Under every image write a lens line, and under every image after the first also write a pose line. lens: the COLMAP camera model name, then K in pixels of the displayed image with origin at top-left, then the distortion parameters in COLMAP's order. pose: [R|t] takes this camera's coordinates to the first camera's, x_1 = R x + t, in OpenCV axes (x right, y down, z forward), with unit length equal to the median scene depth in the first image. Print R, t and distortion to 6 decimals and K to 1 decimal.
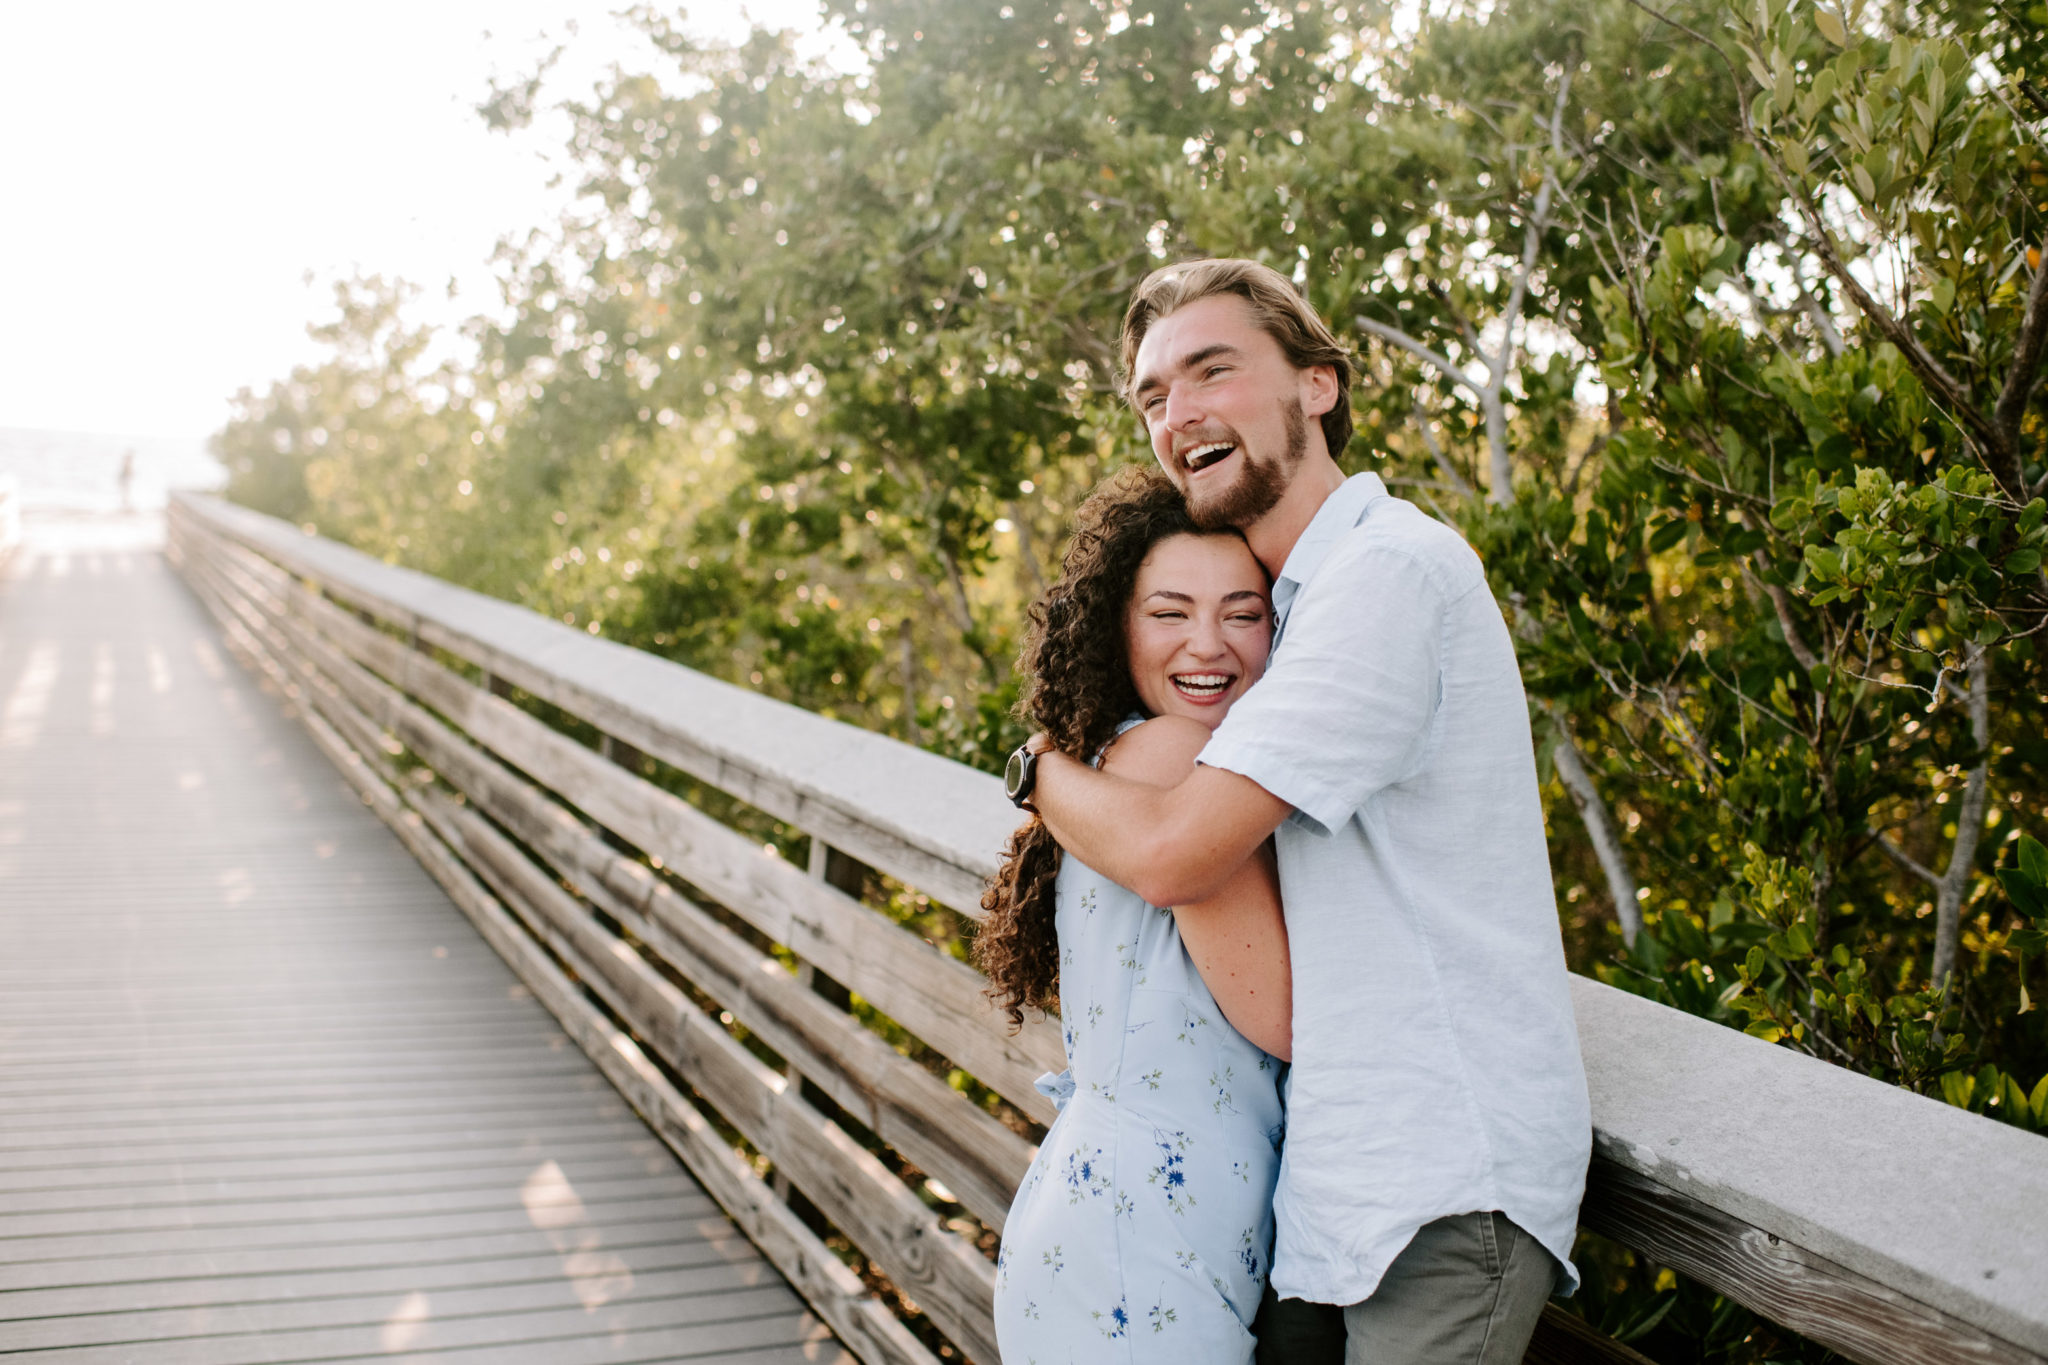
lens RADIAL K [[2129.2, 0, 1024.0], [0, 2129.2, 682.5], [0, 0, 1]] dist [-0.111342, 0.139179]
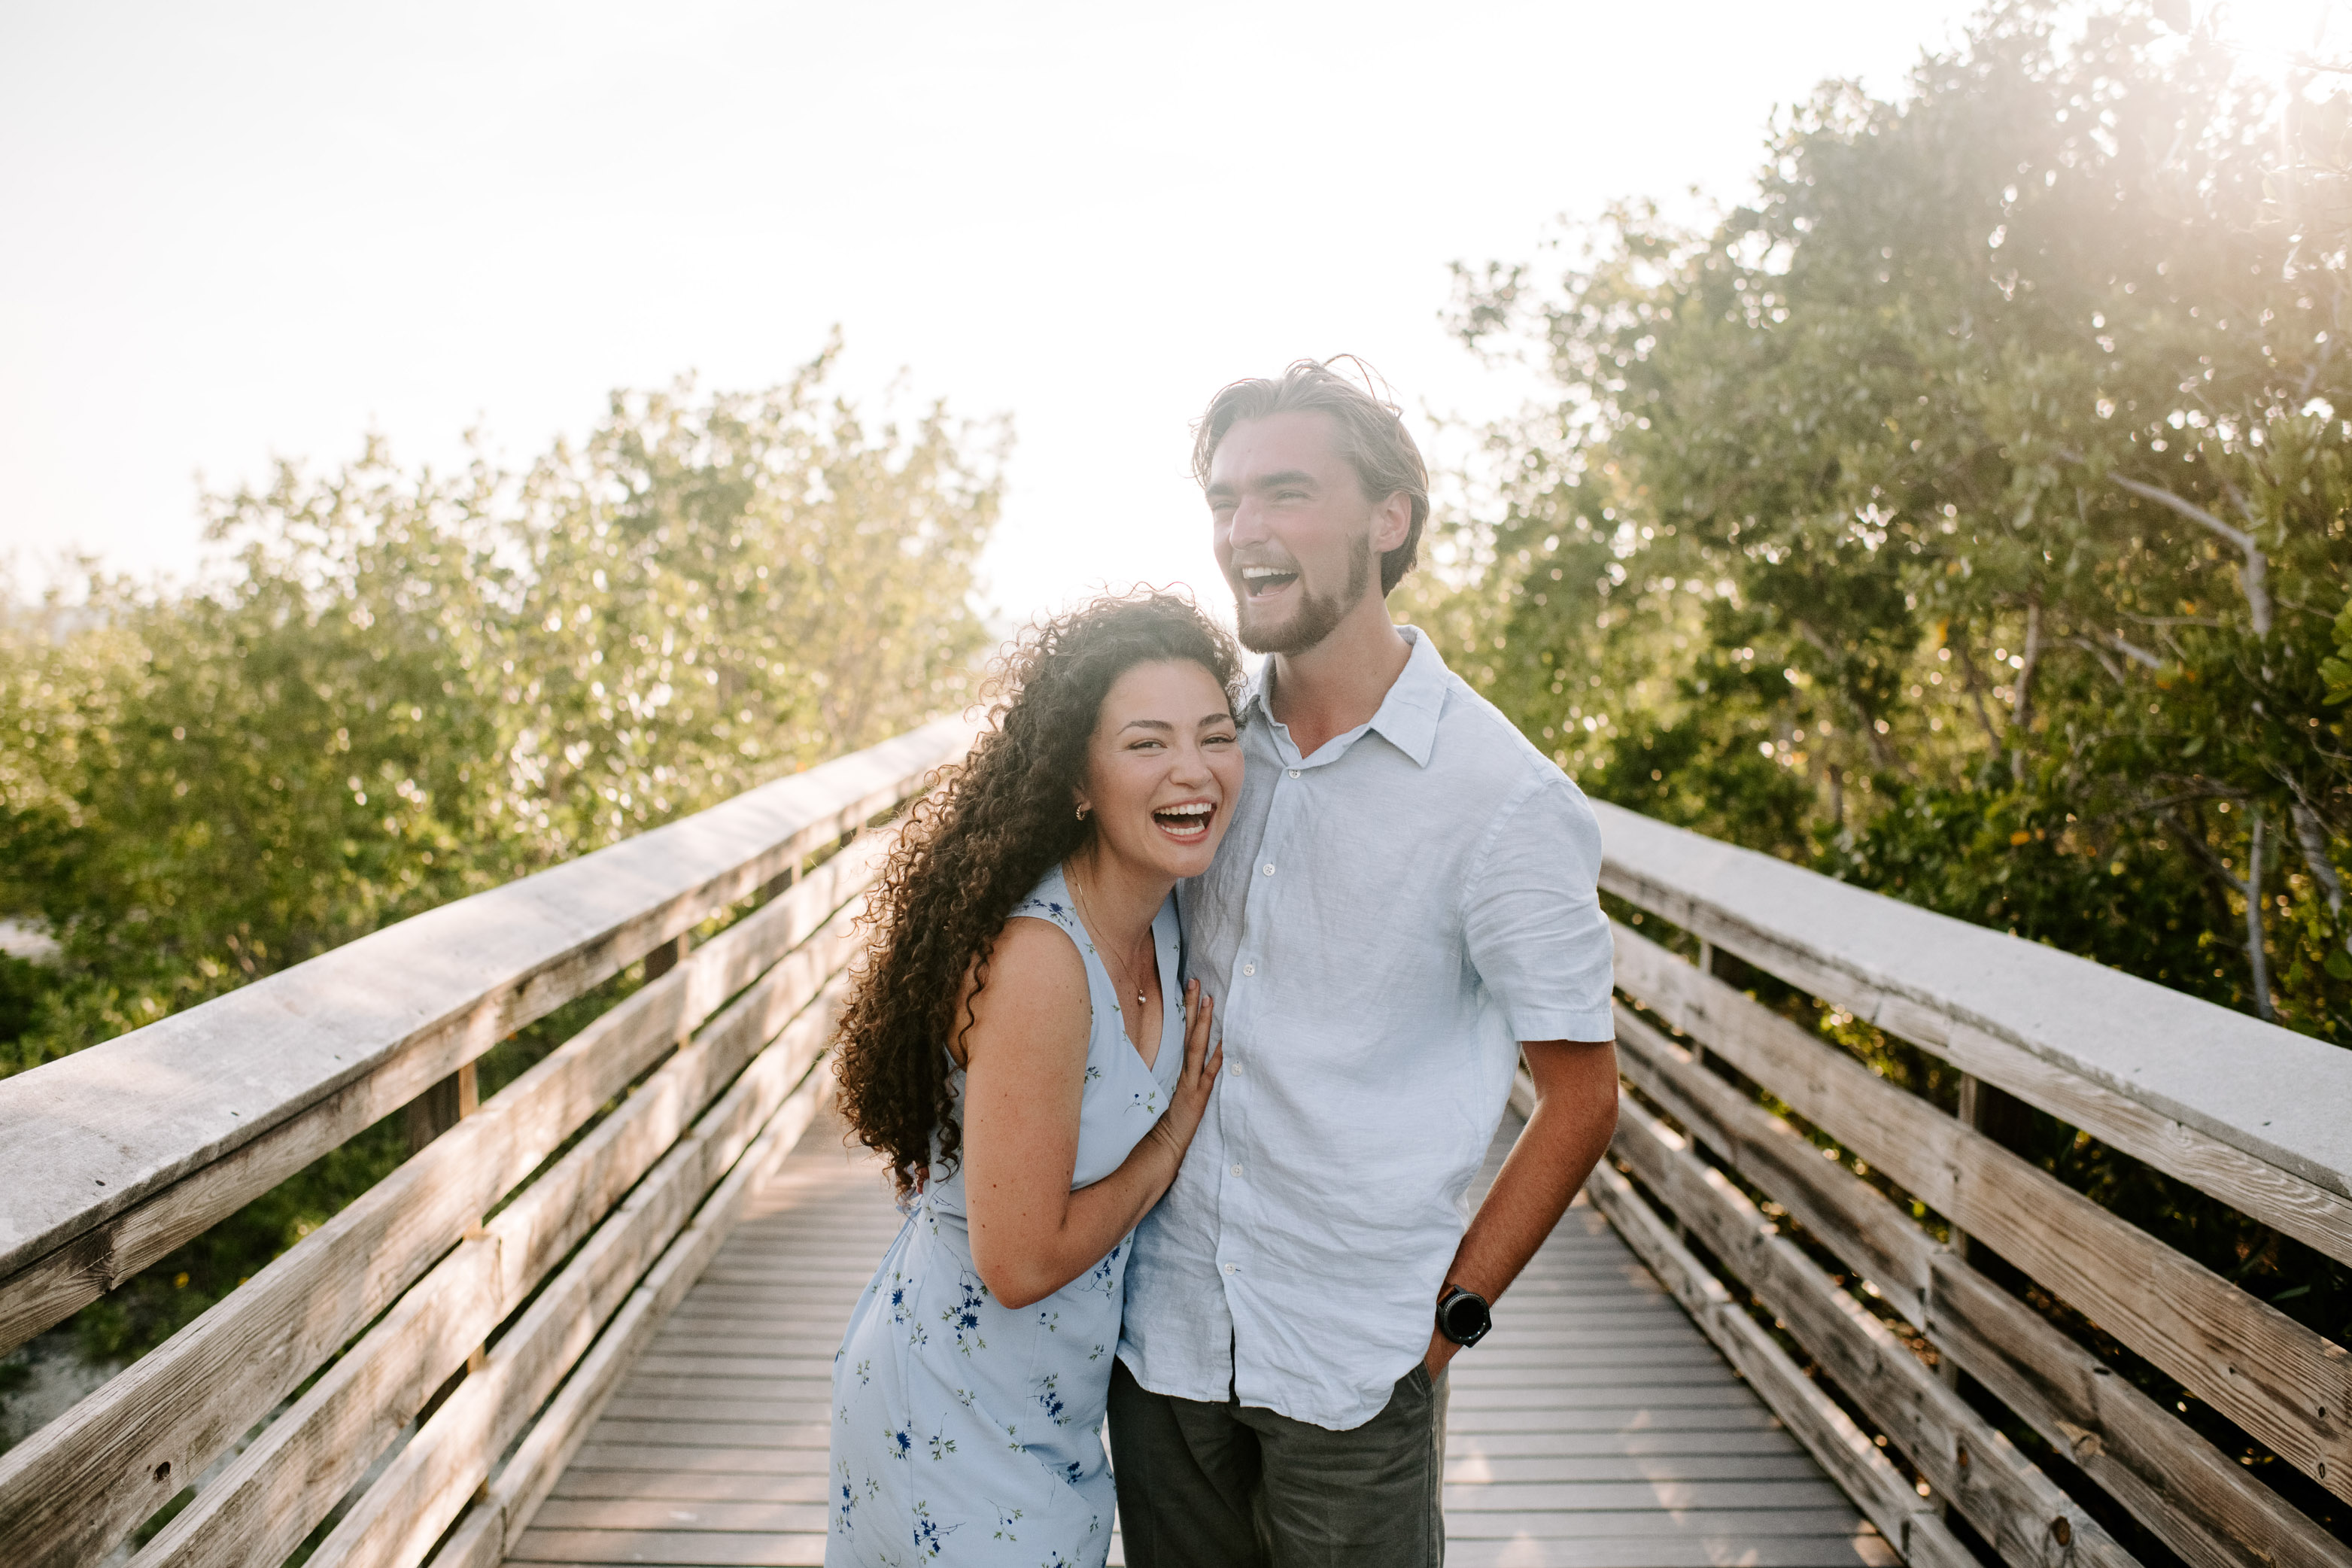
lens RADIAL K [[2310.1, 0, 1258.3], [0, 2310.1, 814.6], [0, 0, 1]] dist [-0.026496, -0.009777]
pose [[0.931561, -0.022522, -0.362887, 0.128703], [0.014064, 0.999565, -0.025933, 0.029418], [0.363313, 0.019054, 0.931472, -0.282430]]
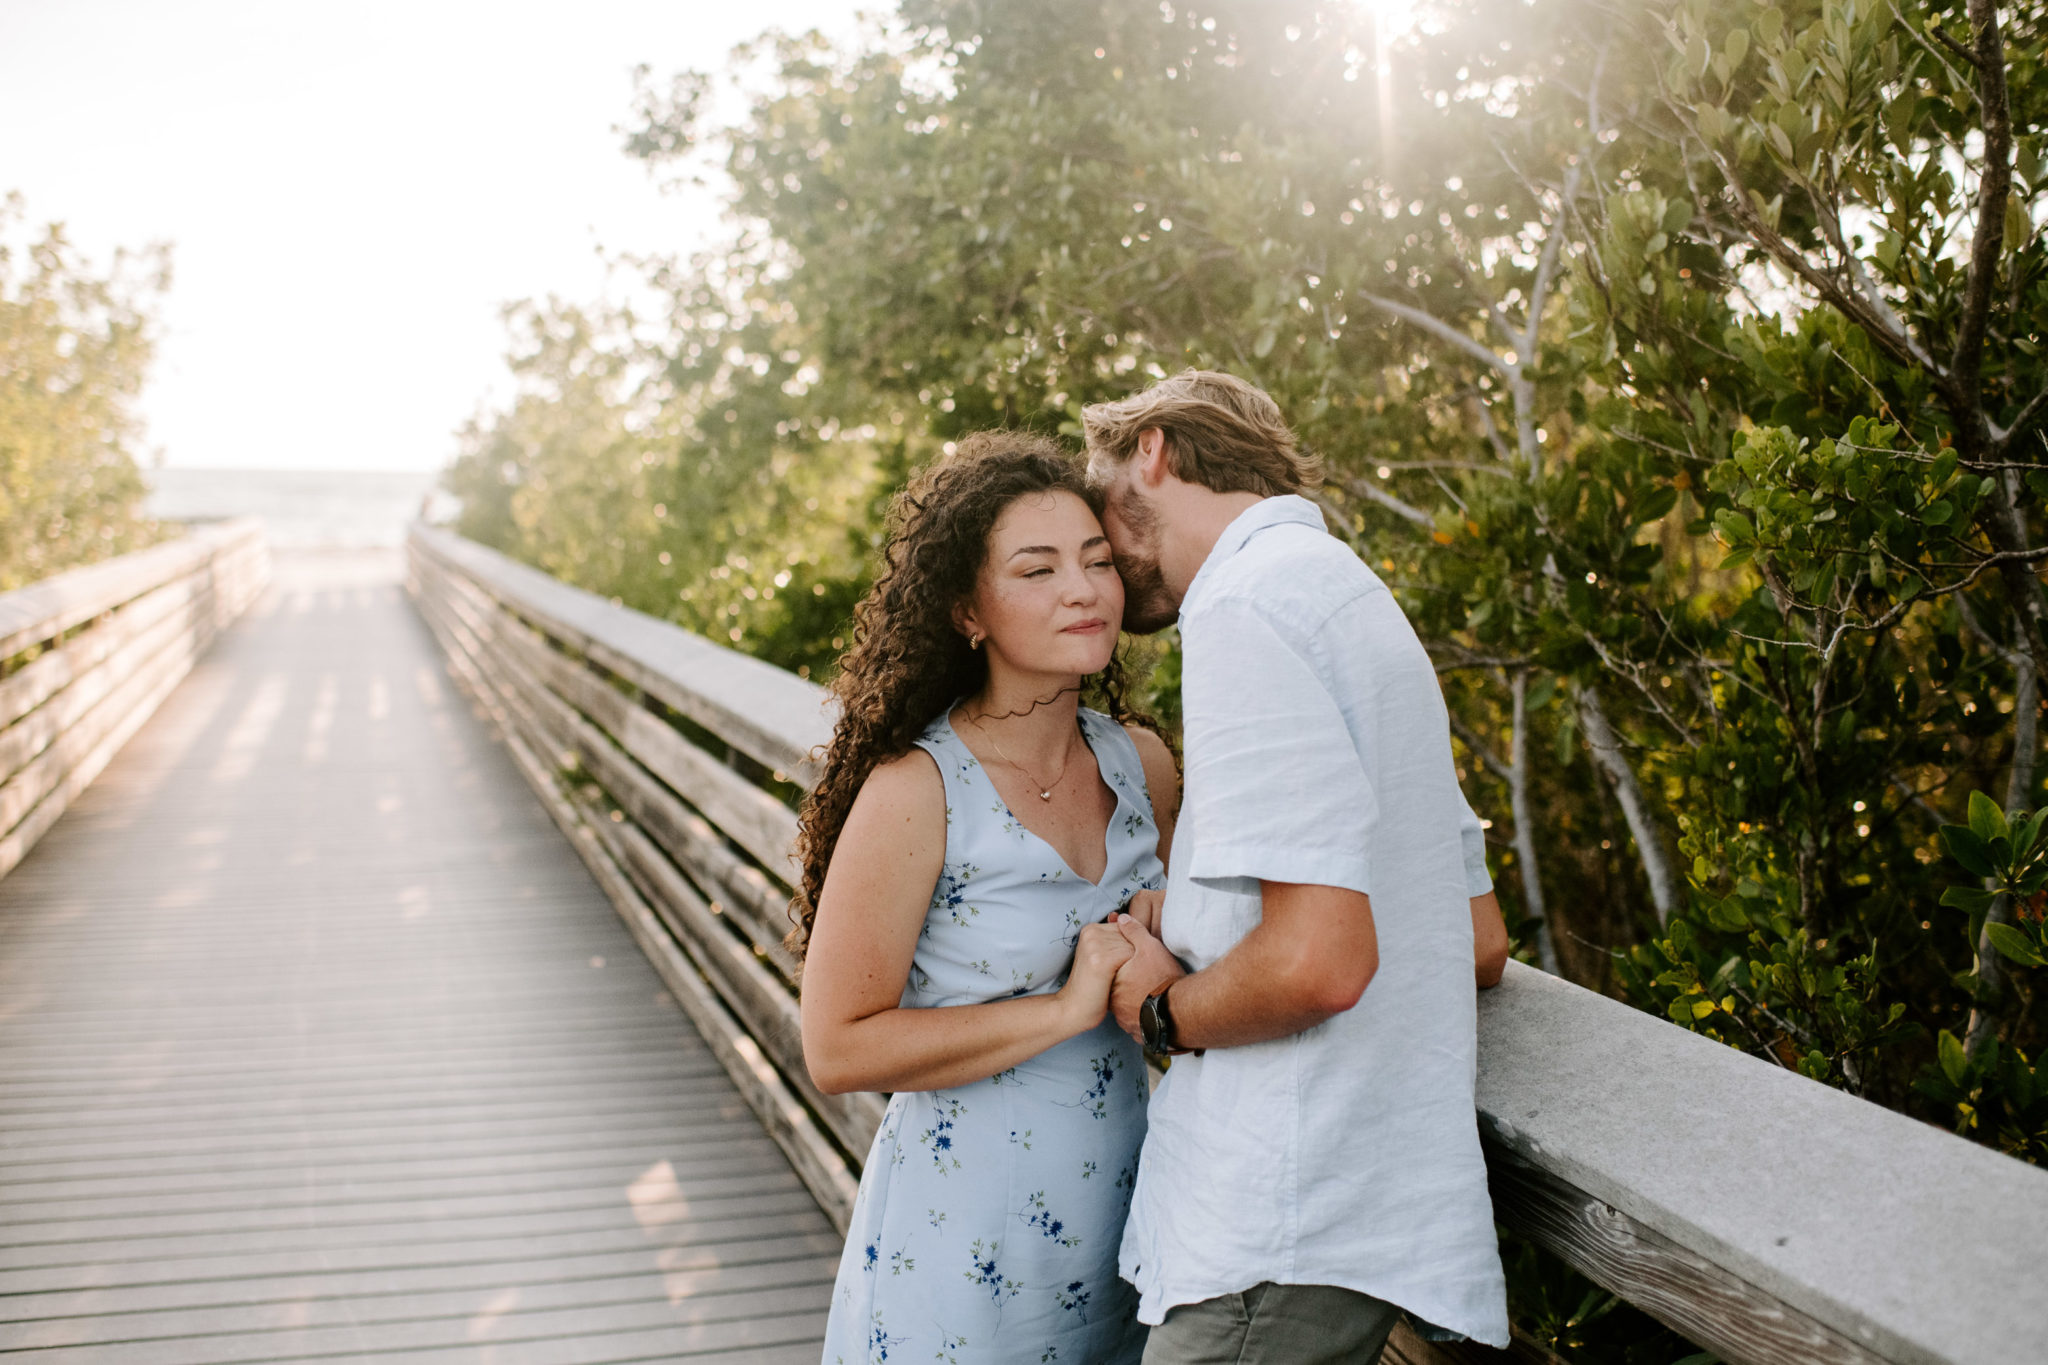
lens RADIAL K [[2129.2, 0, 1024.0], [0, 2129.2, 682.5], [0, 0, 1]] dist [-0.111342, 0.139179]
pose [[0.993344, -0.035343, -0.109632, 0.072987], [0.035157, 0.999375, -0.003625, 0.003930], [0.109692, -0.000254, 0.993966, -0.005744]]
